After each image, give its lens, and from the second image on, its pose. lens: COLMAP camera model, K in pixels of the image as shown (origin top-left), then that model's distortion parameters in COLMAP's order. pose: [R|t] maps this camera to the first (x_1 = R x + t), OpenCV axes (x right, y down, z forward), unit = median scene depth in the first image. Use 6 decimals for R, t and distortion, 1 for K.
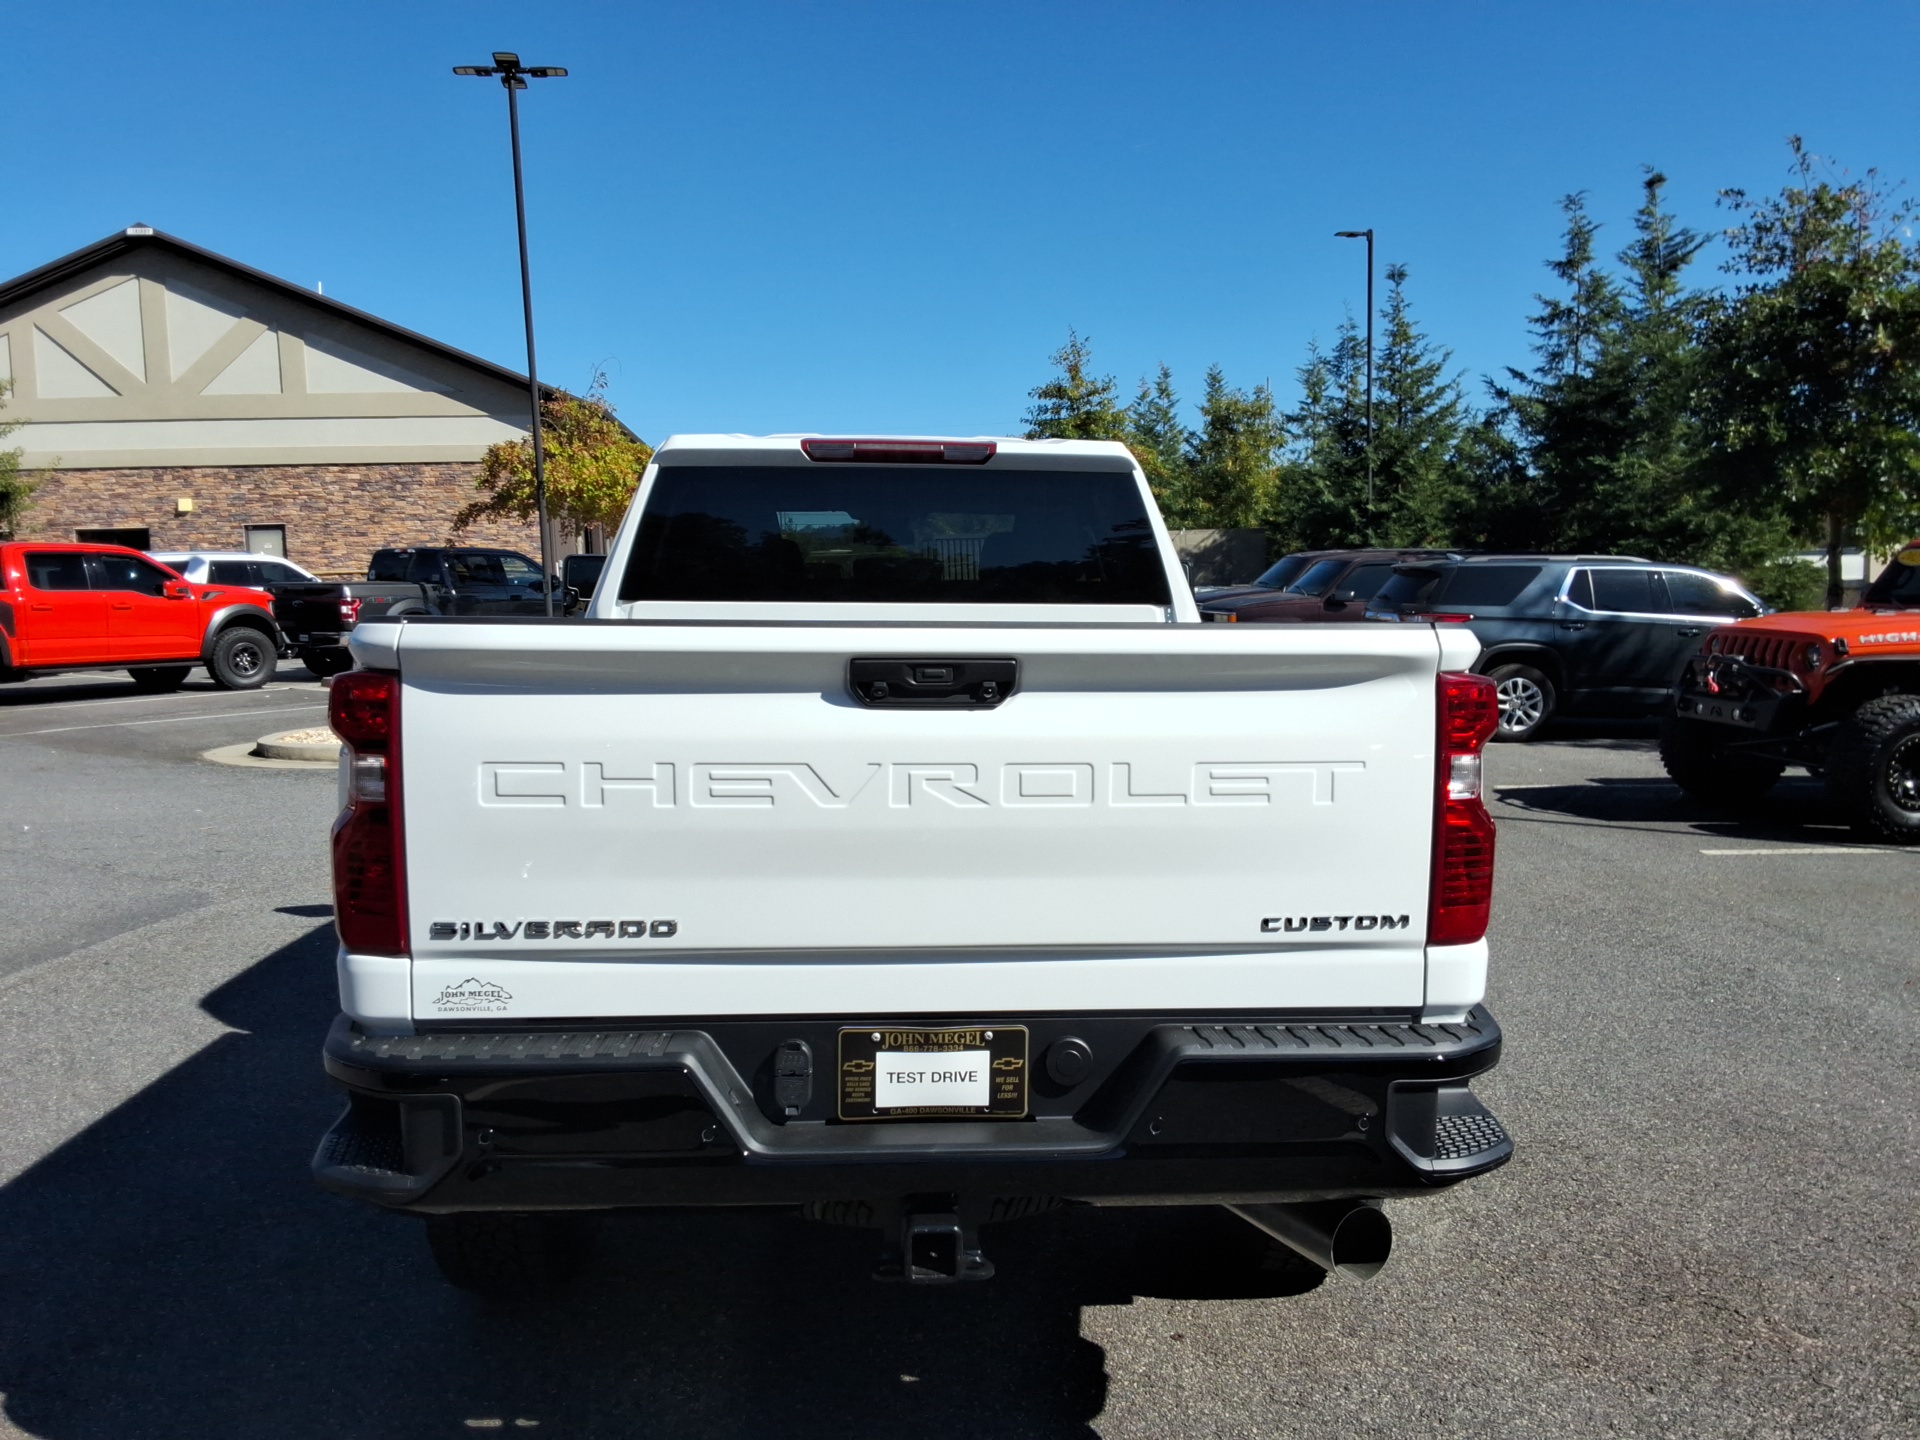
lens RADIAL K [[1551.9, 0, 973.5], [0, 1551.9, 746.4], [0, 0, 1]] dist [0.137305, -0.215860]
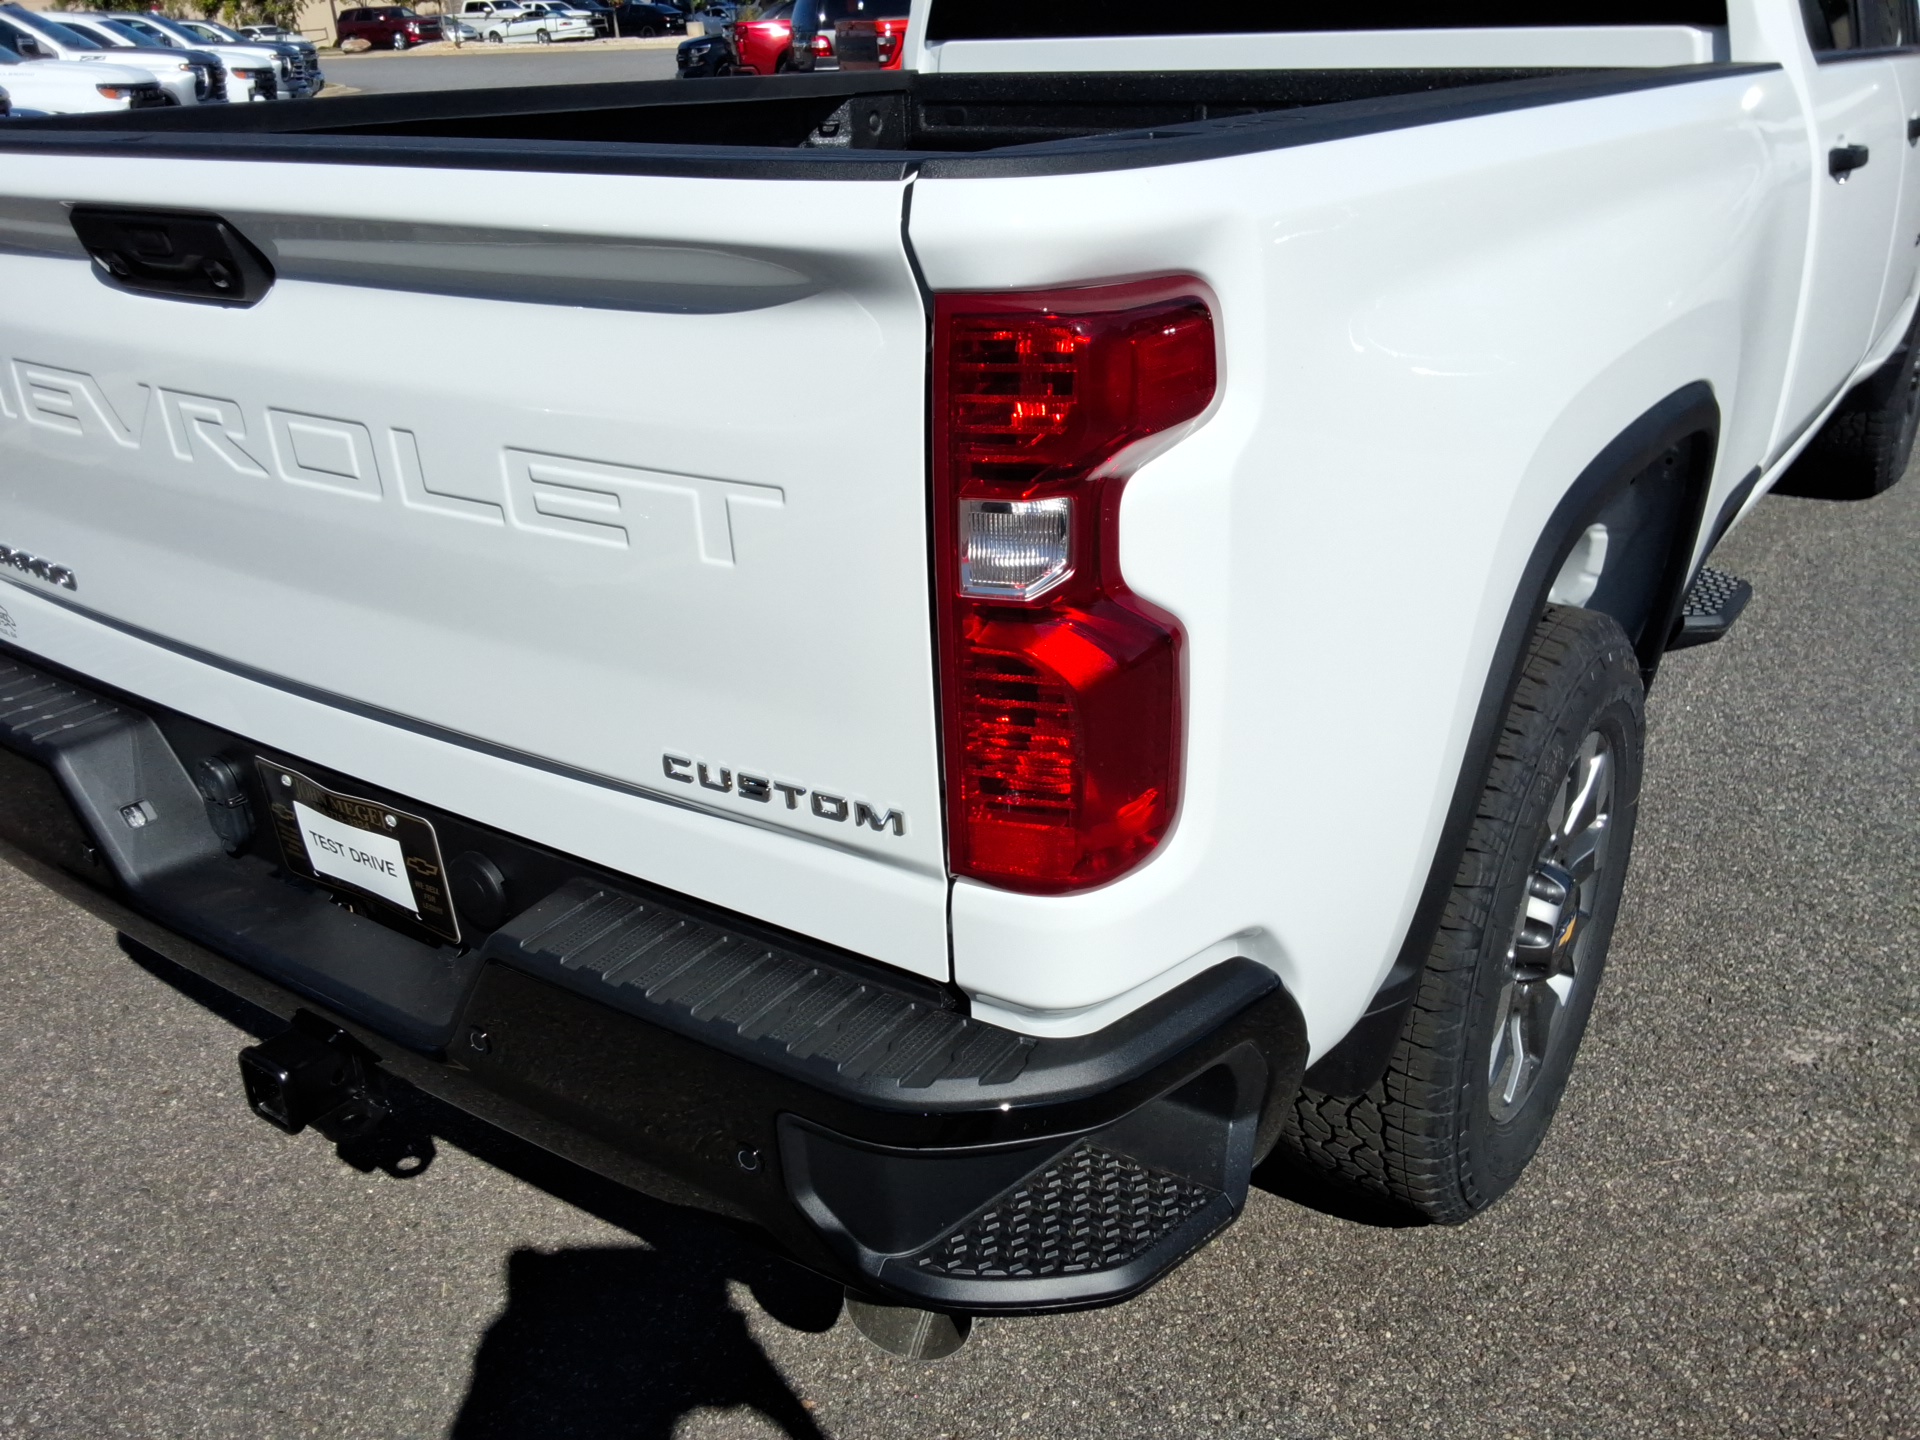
lens RADIAL K [[1551.9, 0, 973.5], [0, 1551.9, 746.4], [0, 0, 1]] dist [0.137305, -0.215860]
pose [[0.778368, 0.238254, -0.580843, 0.080737], [-0.024797, 0.936137, 0.350761, -0.011326], [0.627319, -0.258618, 0.734566, 0.095322]]
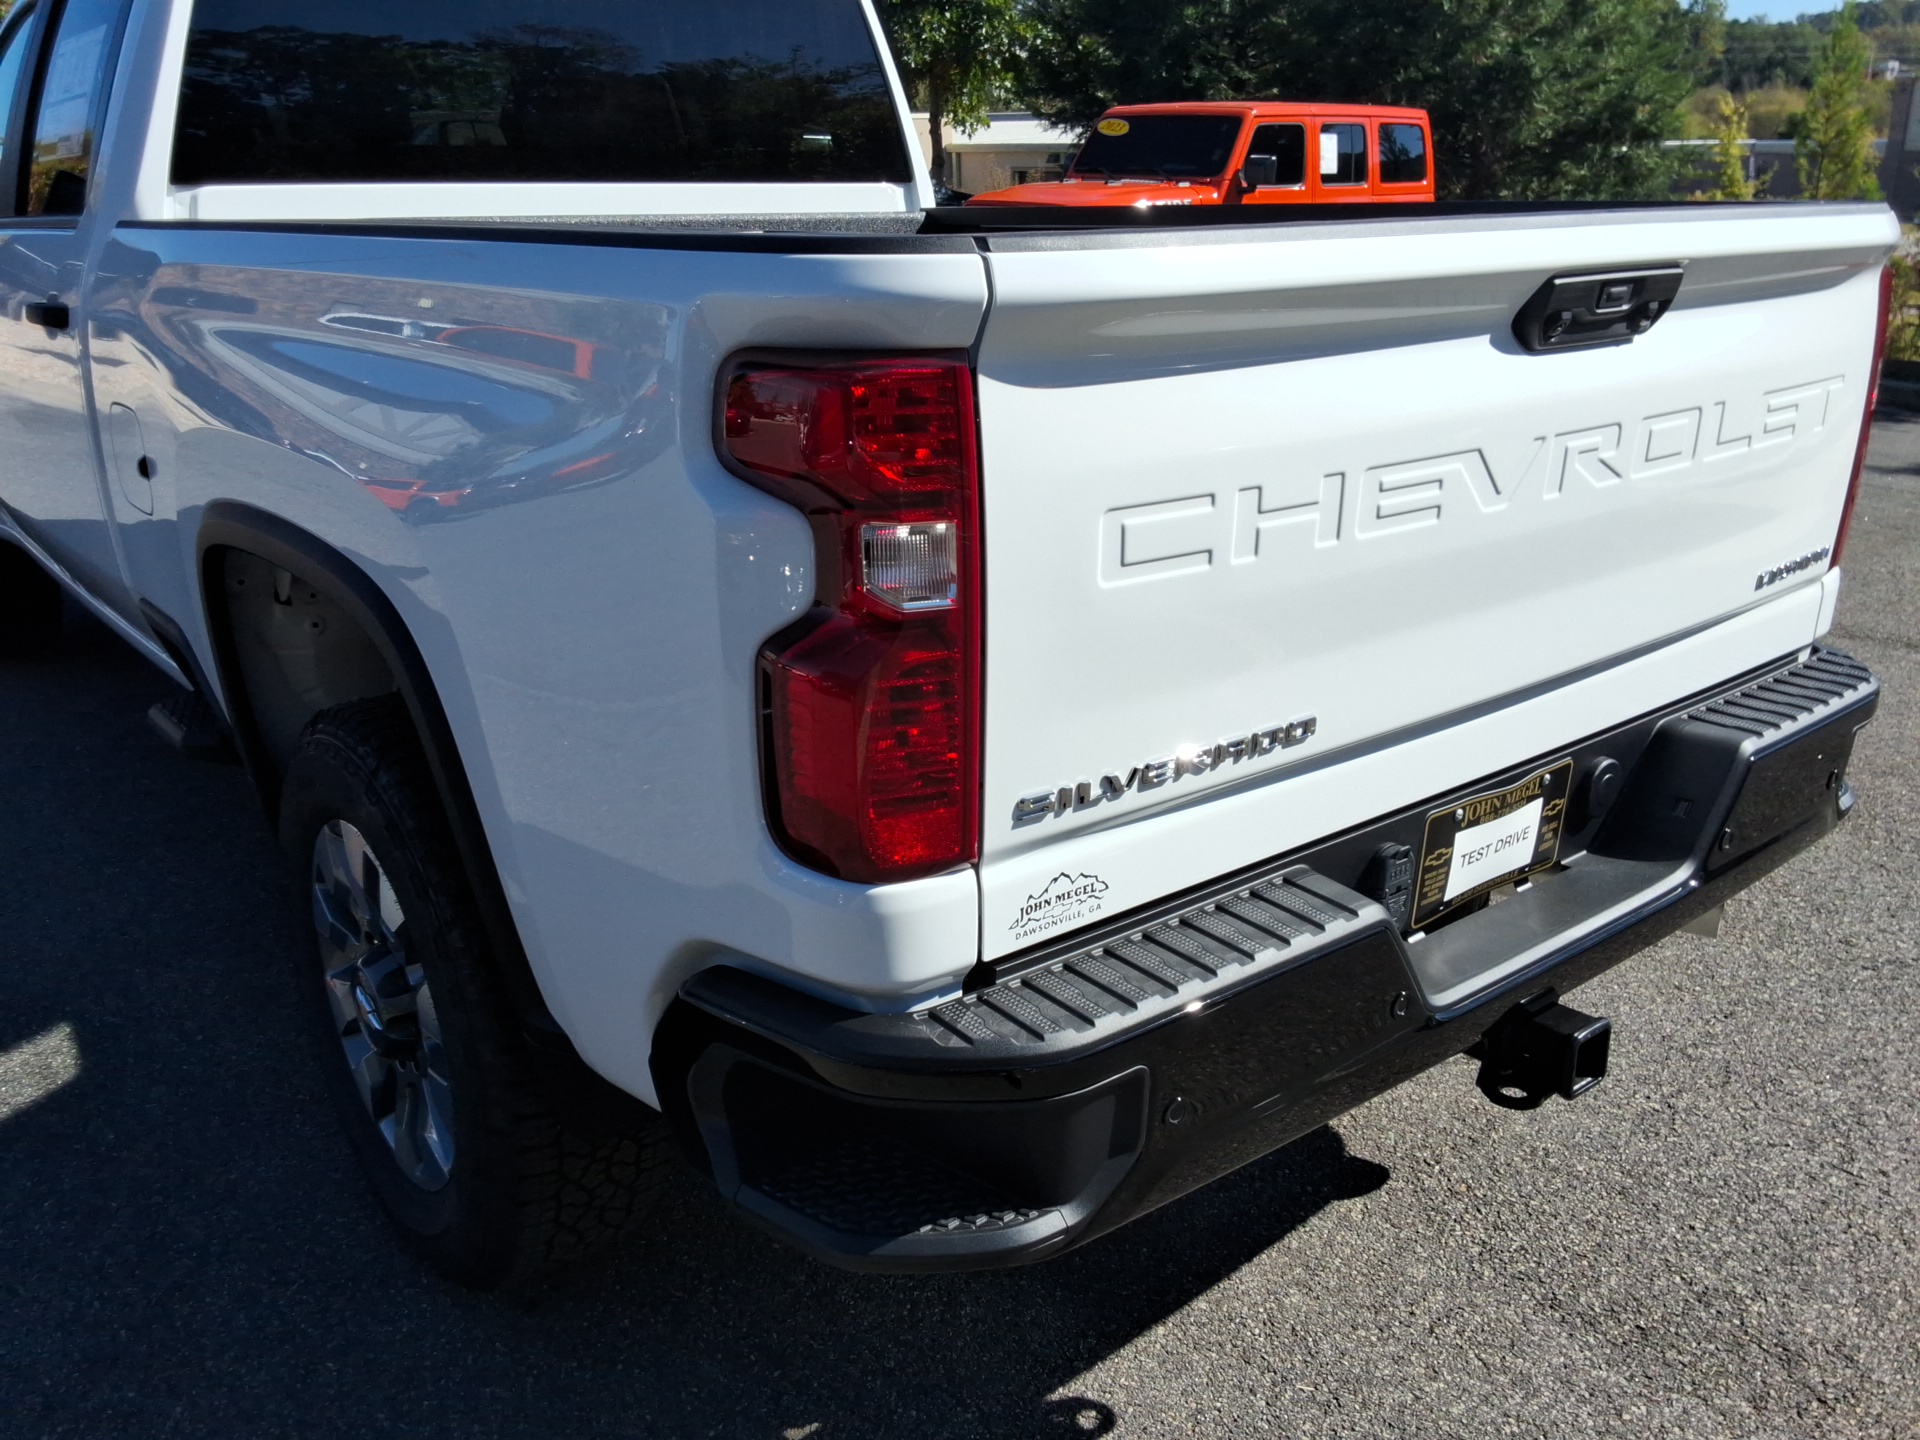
lens RADIAL K [[1542.3, 0, 957.4], [0, 1542.3, 735.5], [0, 0, 1]] dist [0.133776, -0.211777]
pose [[0.822340, -0.203380, 0.531407, -0.089511], [0.064448, 0.961220, 0.268147, -0.008623], [-0.565335, -0.186260, 0.803557, 0.077020]]
